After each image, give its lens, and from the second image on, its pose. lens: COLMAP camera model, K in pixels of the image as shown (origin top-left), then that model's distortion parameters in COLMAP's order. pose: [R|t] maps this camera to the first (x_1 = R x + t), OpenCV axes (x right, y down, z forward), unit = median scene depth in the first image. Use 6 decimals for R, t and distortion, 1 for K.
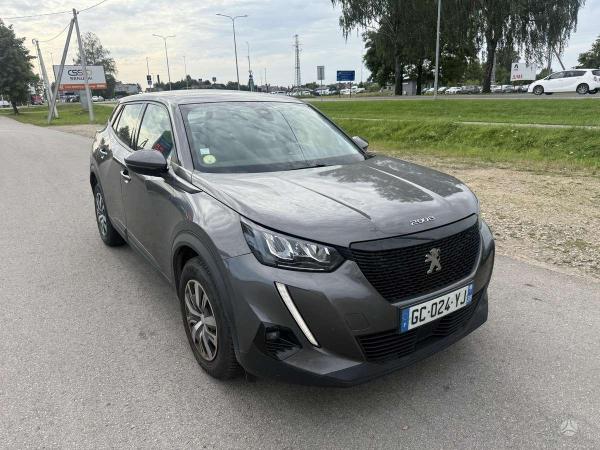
lens RADIAL K [[439.9, 0, 300.0], [0, 439.9, 225.0], [0, 0, 1]] dist [-0.001839, -0.008528]
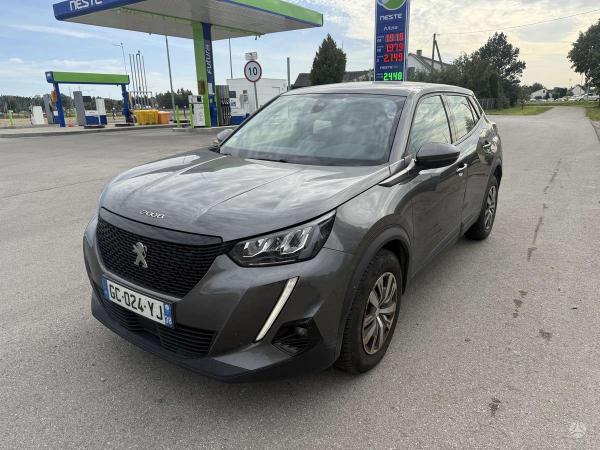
lens RADIAL K [[439.9, 0, 300.0], [0, 439.9, 225.0], [0, 0, 1]] dist [-0.001839, -0.008528]
pose [[0.334379, 0.268928, -0.903254, 1.305742], [-0.255008, 0.948488, 0.187993, -0.261883], [0.907283, 0.167476, 0.385733, 0.936917]]
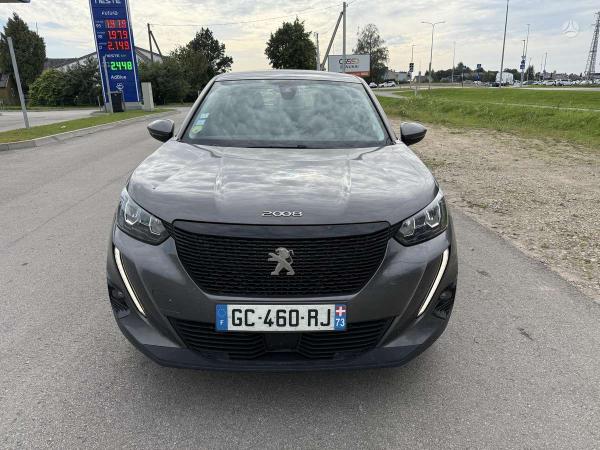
lens RADIAL K [[439.9, 0, 300.0], [0, 439.9, 225.0], [0, 0, 1]] dist [-0.001839, -0.008528]
pose [[0.830292, 0.175403, -0.529008, 0.768110], [-0.162900, 0.984112, 0.070626, -0.053935], [0.532991, 0.027535, 0.845673, 0.305843]]
